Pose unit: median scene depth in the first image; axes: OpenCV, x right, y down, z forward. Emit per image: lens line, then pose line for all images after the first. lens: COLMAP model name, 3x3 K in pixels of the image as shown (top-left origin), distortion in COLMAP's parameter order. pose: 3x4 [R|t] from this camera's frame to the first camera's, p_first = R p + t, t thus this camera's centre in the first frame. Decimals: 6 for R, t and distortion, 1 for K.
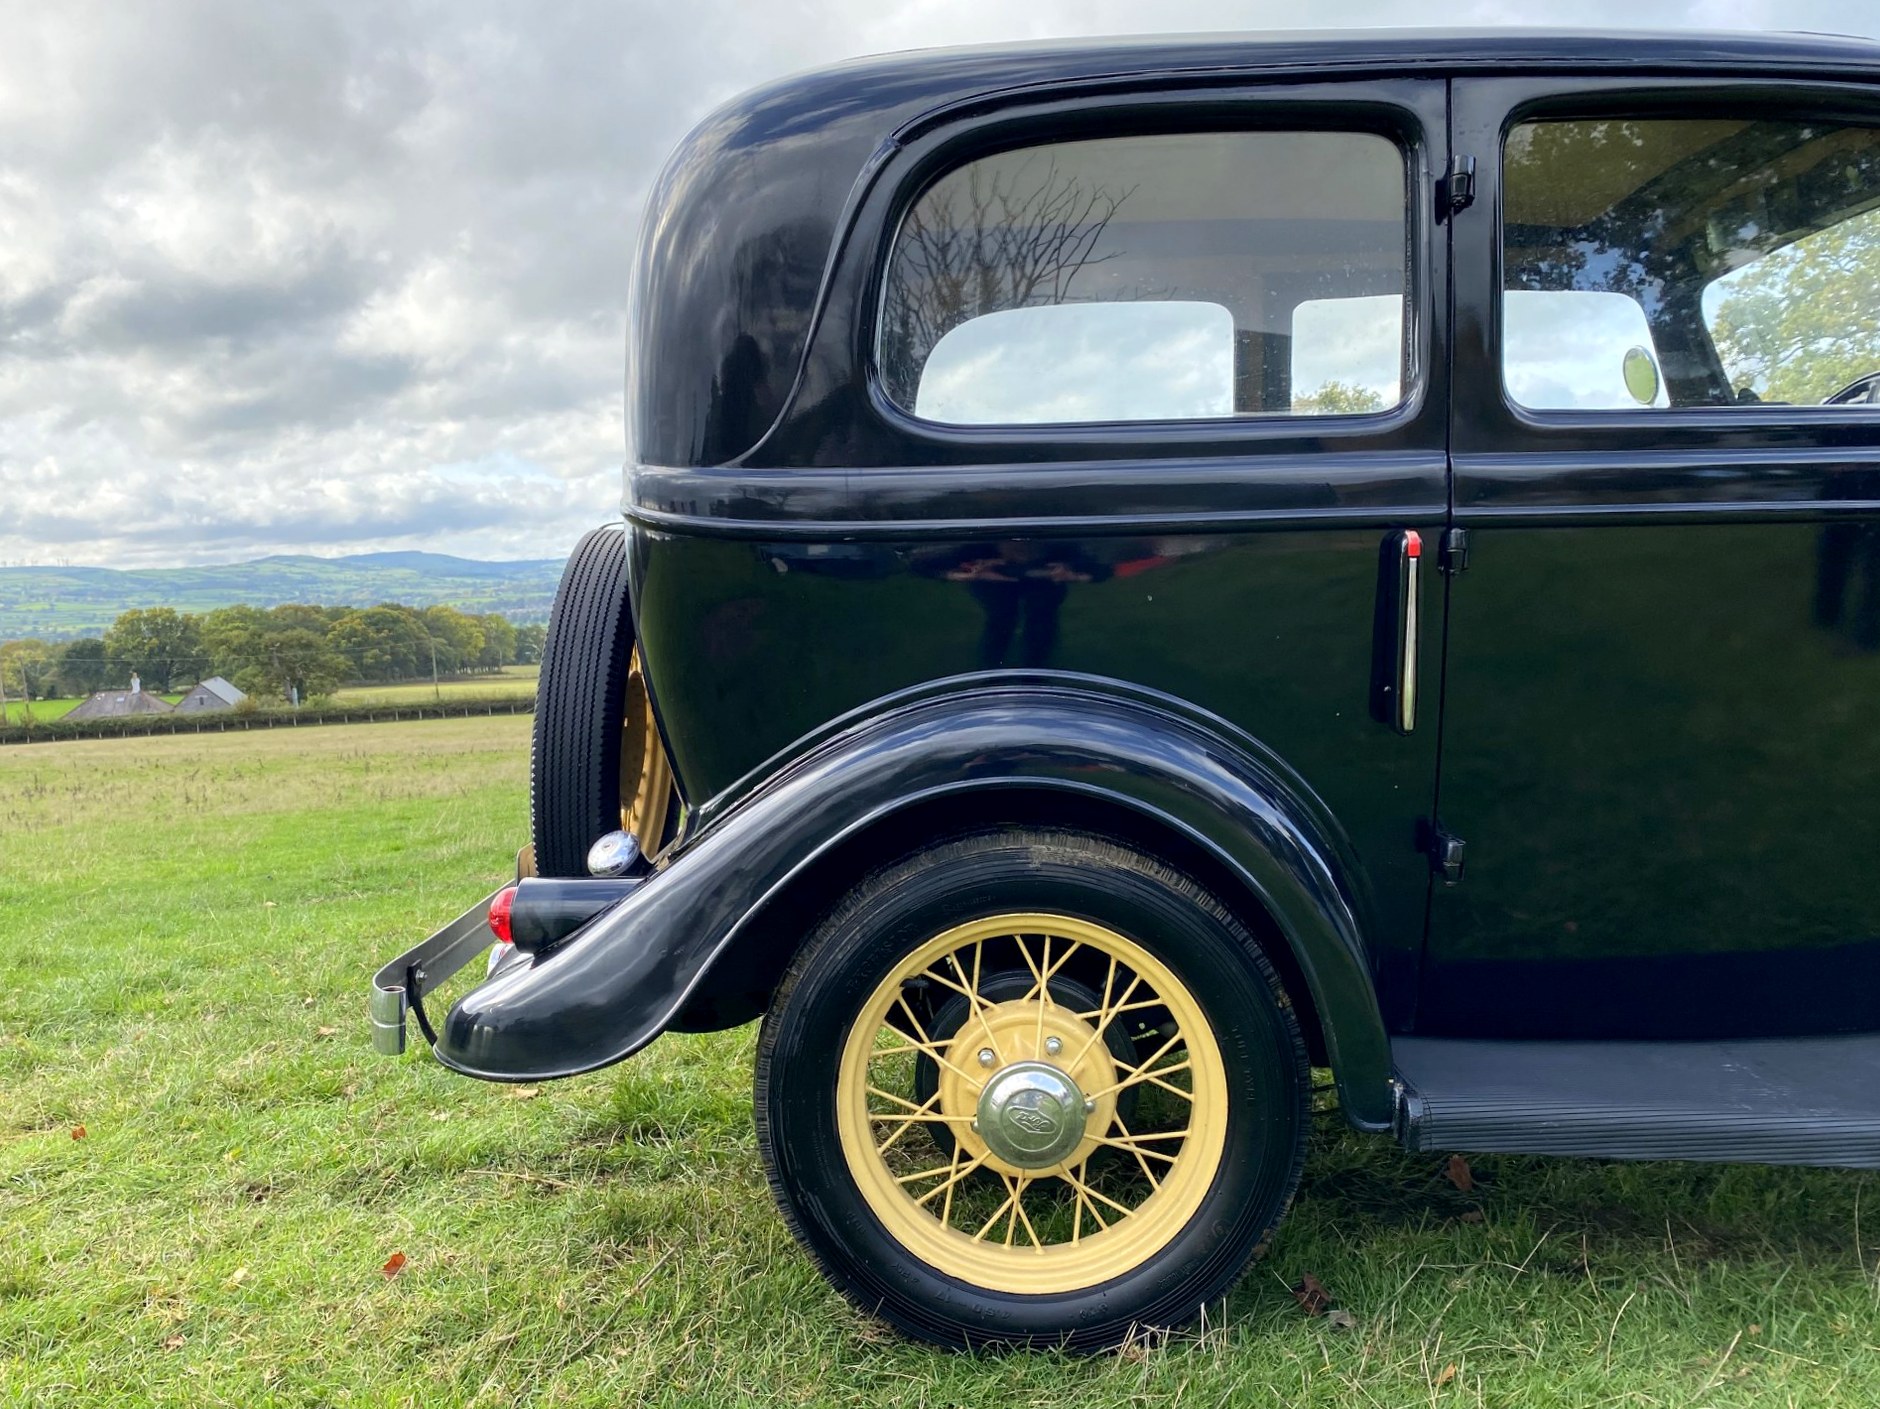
lens RADIAL K [[1433.8, 0, 905.4], [0, 1433.8, 731.4], [0, 0, 1]] dist [0.038584, -0.030981]
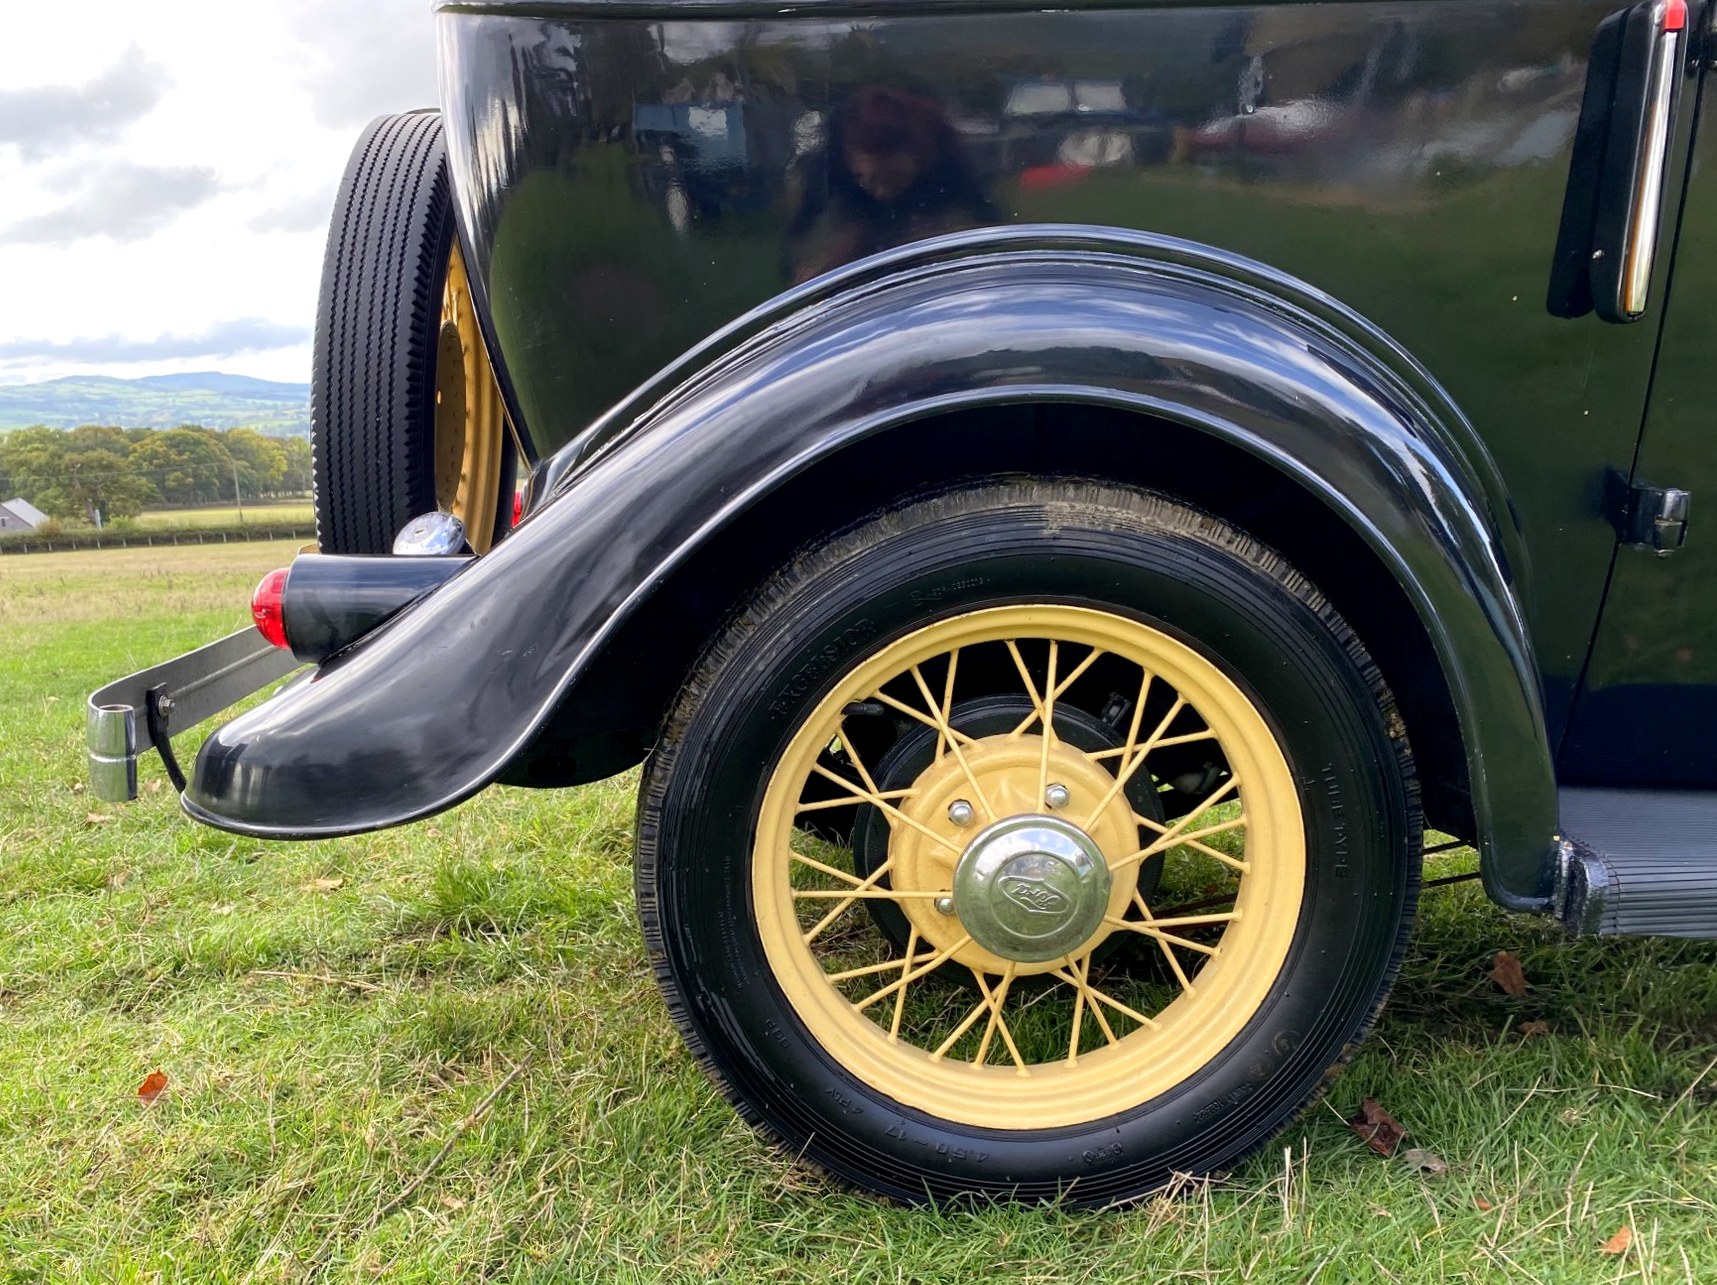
lens RADIAL K [[1406.1, 0, 742.3], [0, 1406.1, 716.5], [0, 0, 1]] dist [0.047726, -0.037767]
pose [[0.999735, 0.003644, 0.022747, -0.062623], [-0.006125, 0.993920, 0.109936, 0.095052], [-0.022208, -0.110046, 0.993678, 0.286280]]
